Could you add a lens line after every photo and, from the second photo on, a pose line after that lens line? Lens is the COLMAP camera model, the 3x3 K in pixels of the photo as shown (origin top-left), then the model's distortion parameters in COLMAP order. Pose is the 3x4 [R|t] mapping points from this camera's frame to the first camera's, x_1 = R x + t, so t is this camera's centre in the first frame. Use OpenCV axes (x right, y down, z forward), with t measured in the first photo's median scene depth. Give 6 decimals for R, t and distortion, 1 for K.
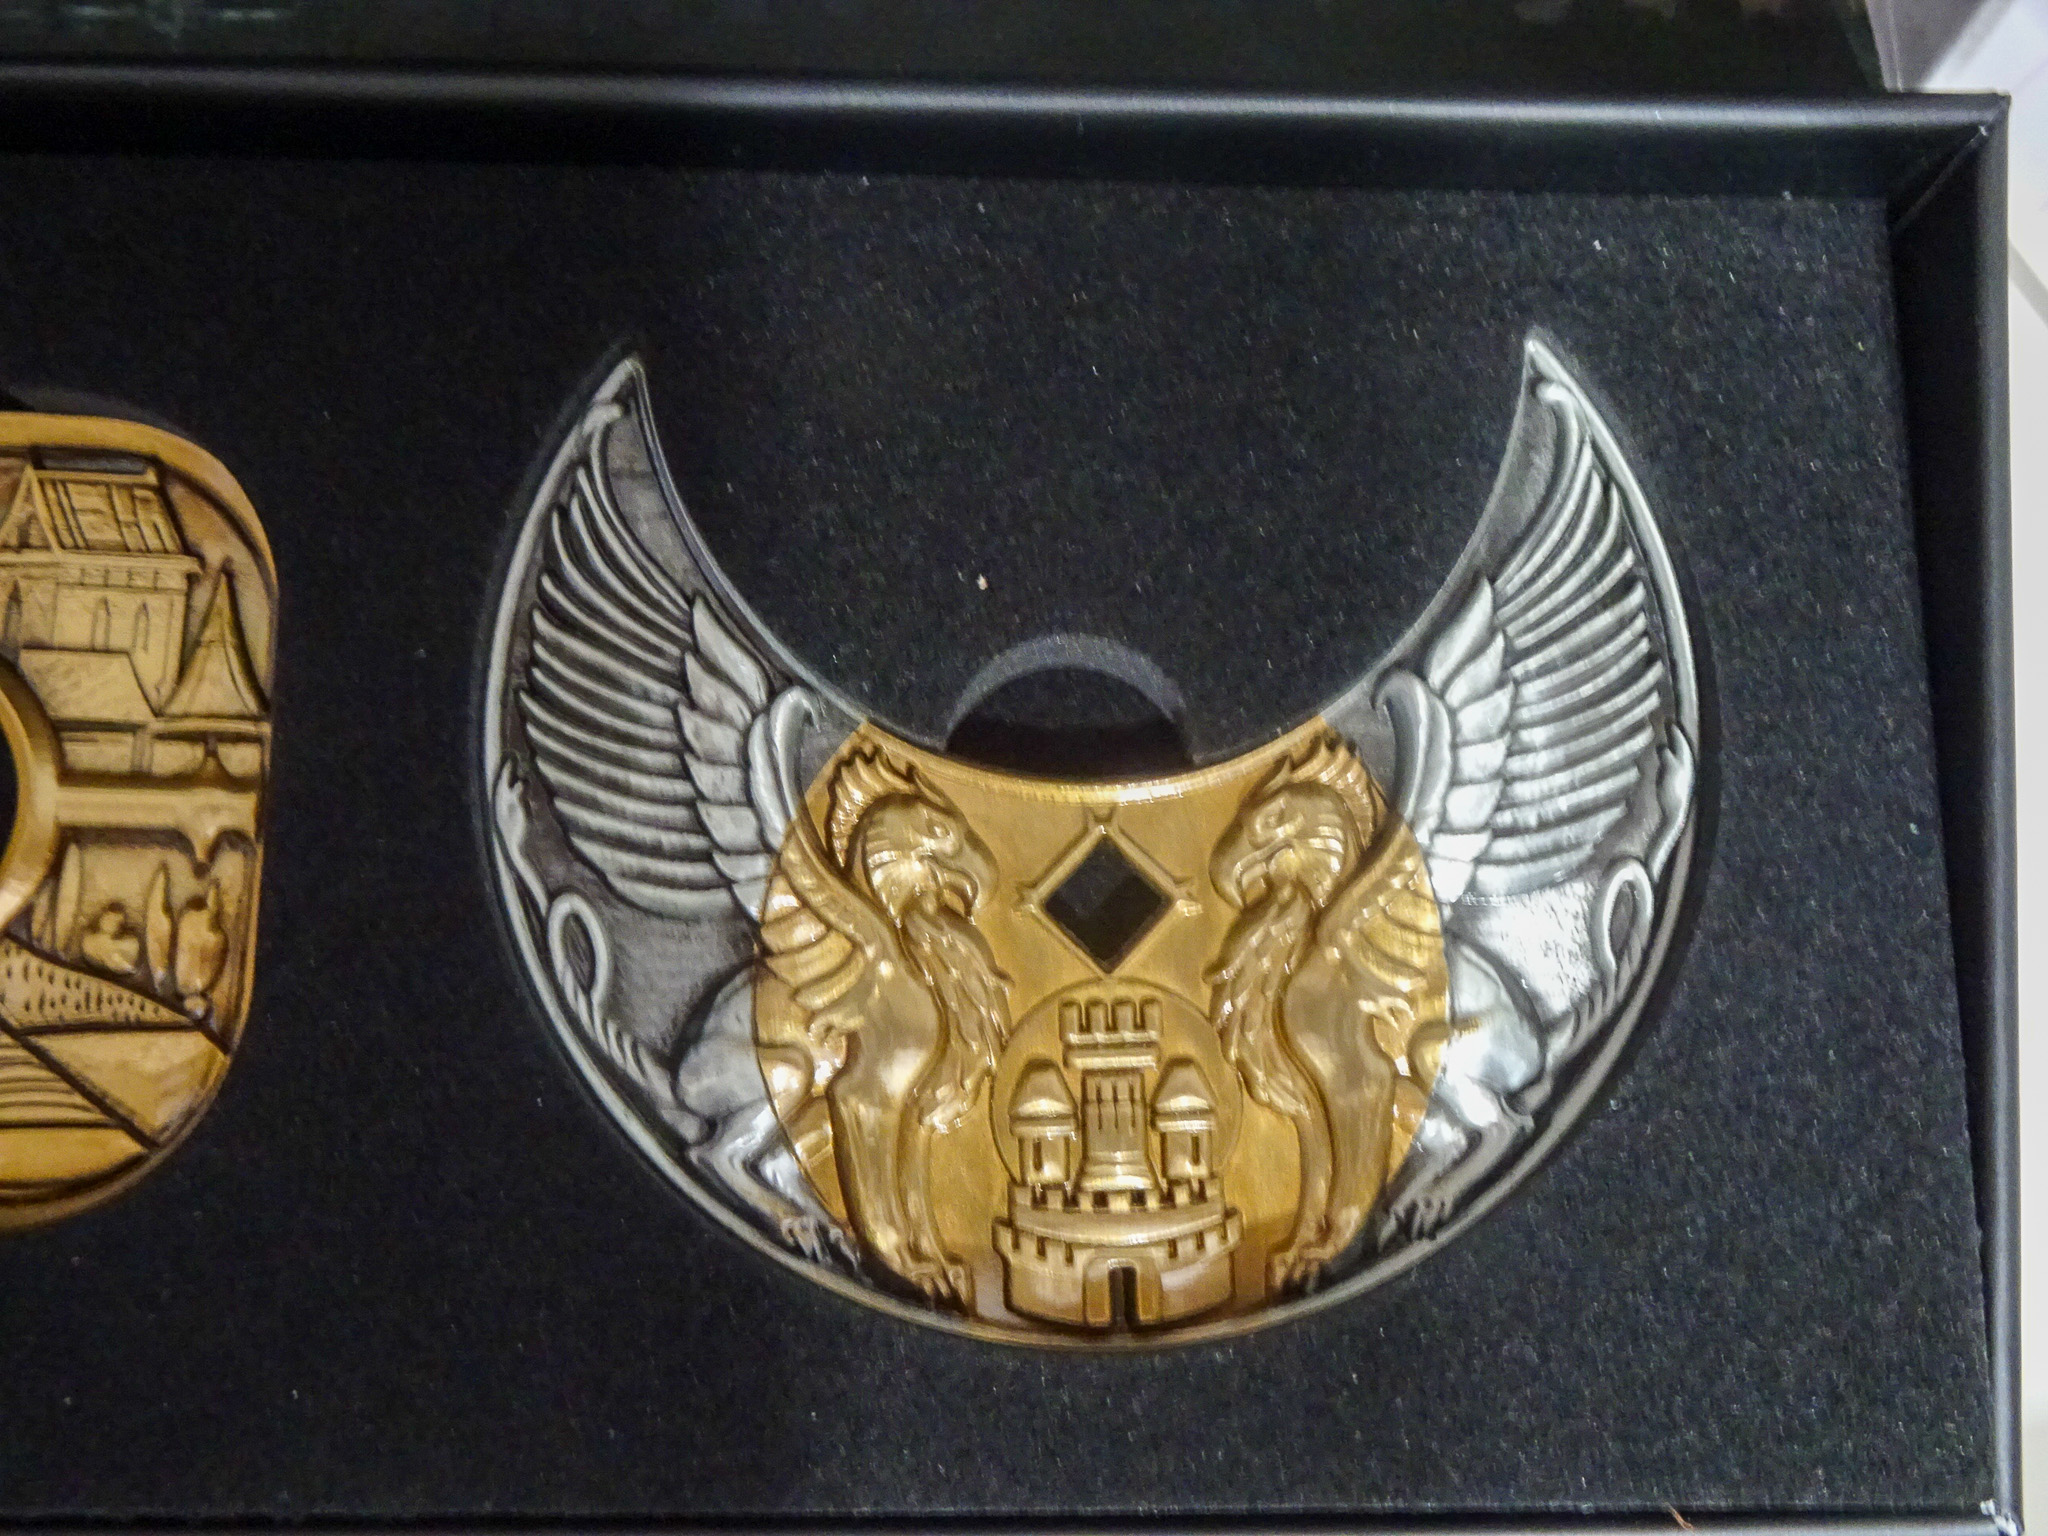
lens RADIAL K [[2016.9, 0, 1026.9], [0, 2016.9, 770.5], [0, 0, 1]] dist [-0.004406, 0.000000]
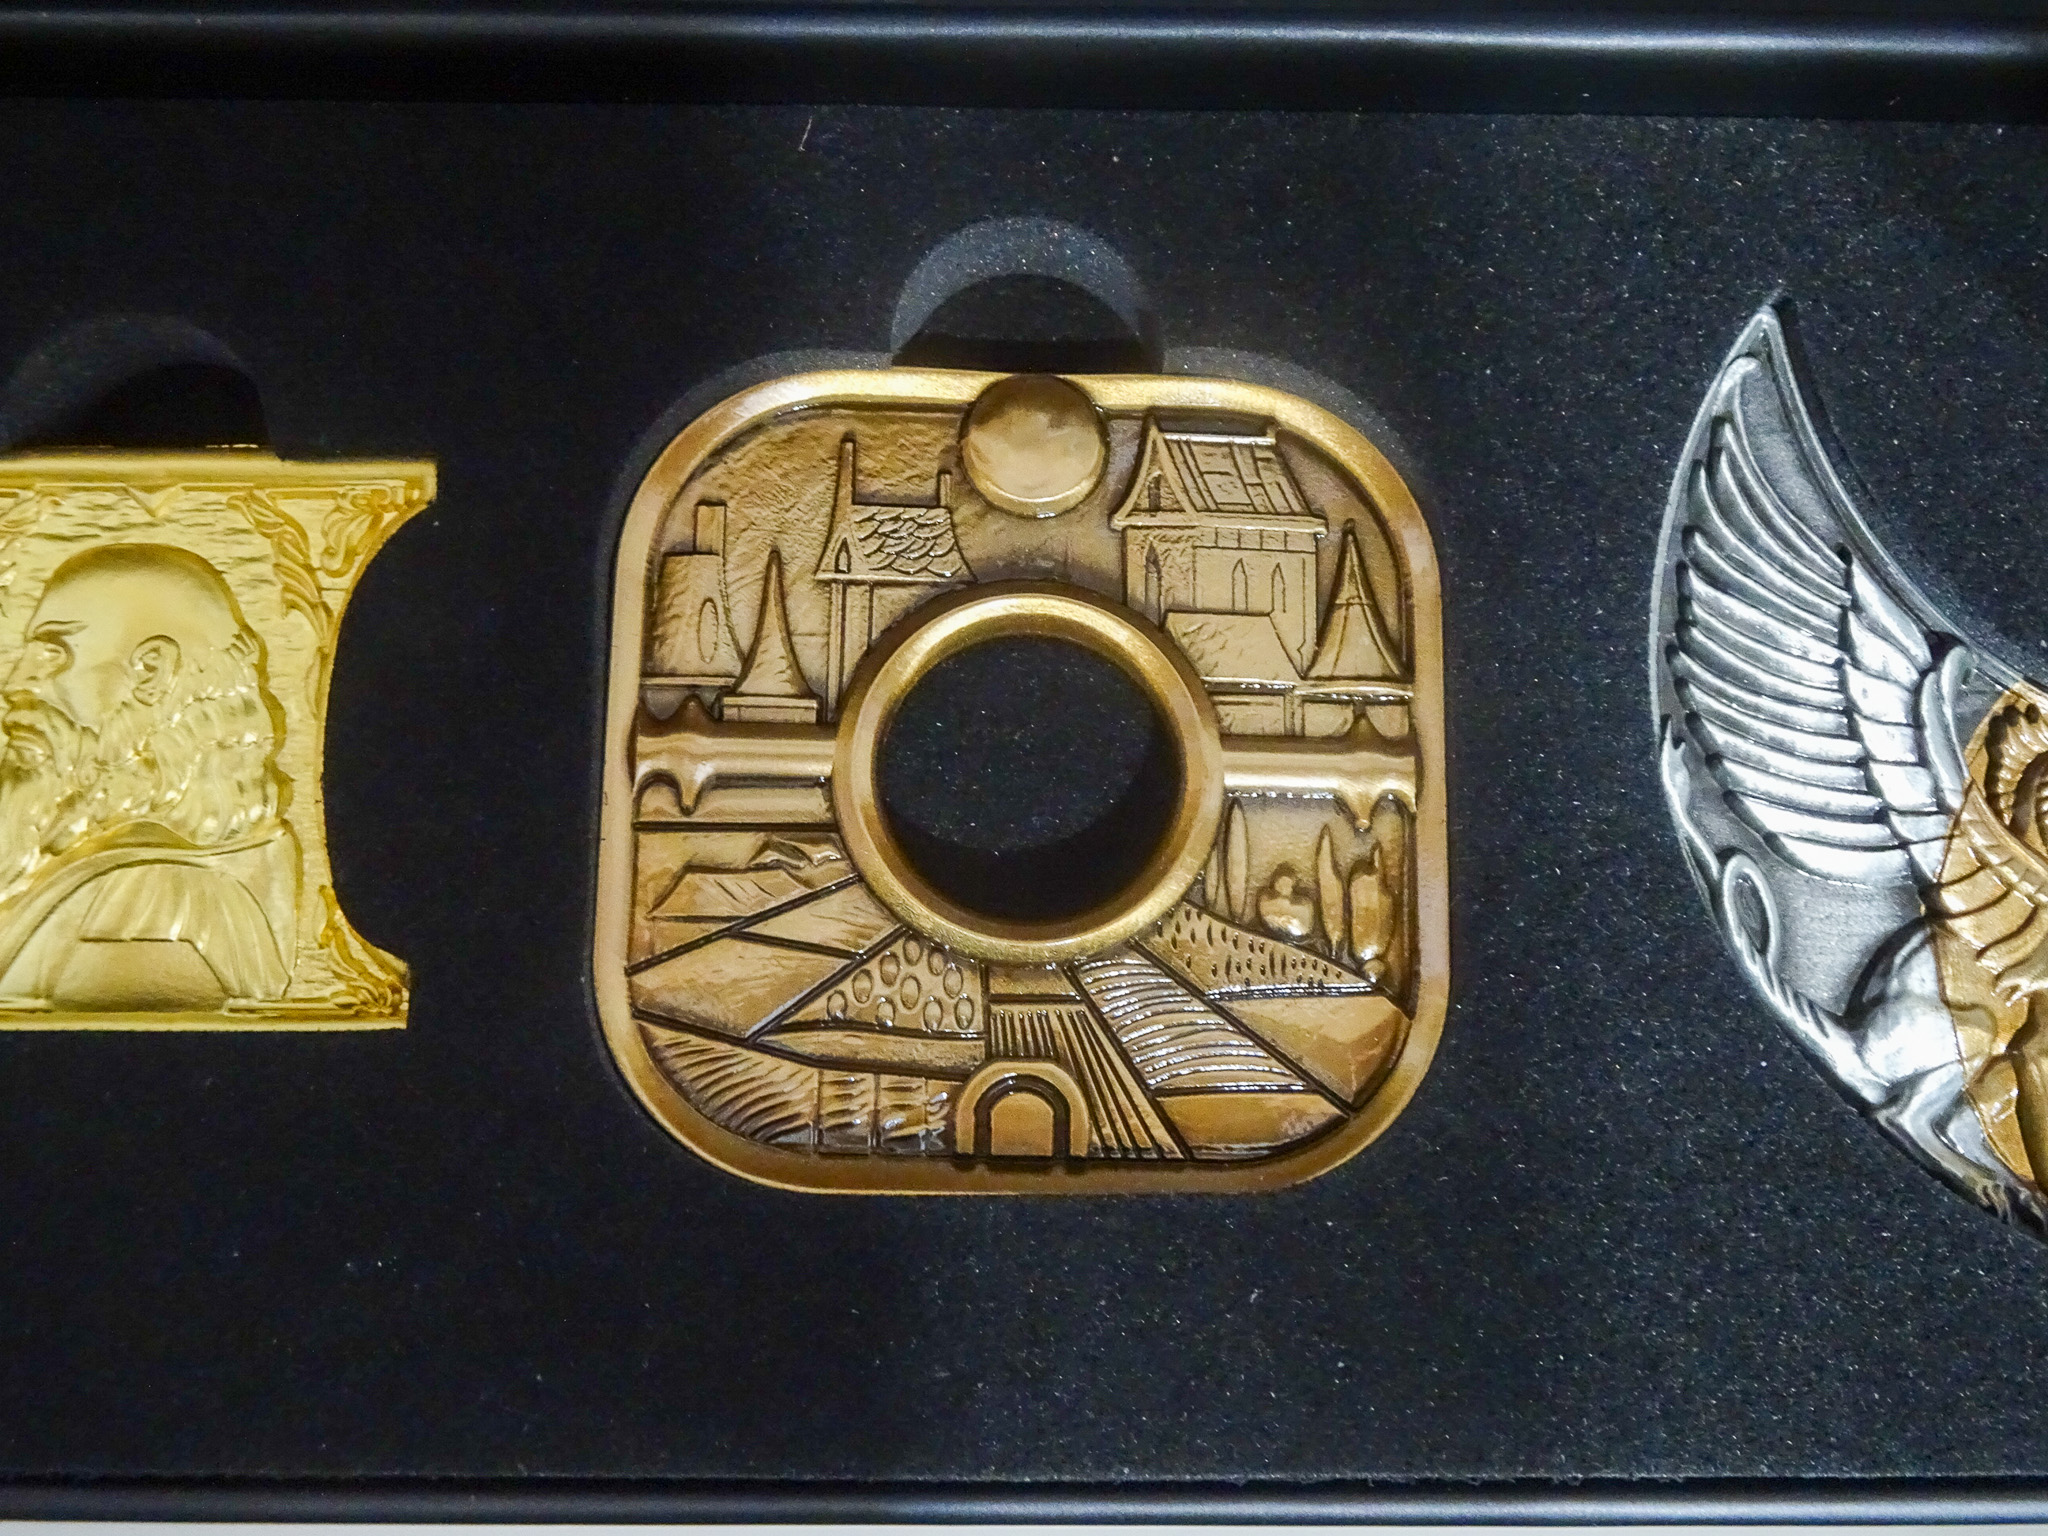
lens RADIAL K [[2016.9, 0, 1026.0], [0, 2016.9, 750.6], [0, 0, 1]] dist [-0.004406, 0.000000]
pose [[0.999824, -0.005718, -0.017878, -0.558030], [0.006097, 0.999756, 0.021216, -0.013605], [0.017753, -0.021321, 0.999615, 0.000287]]
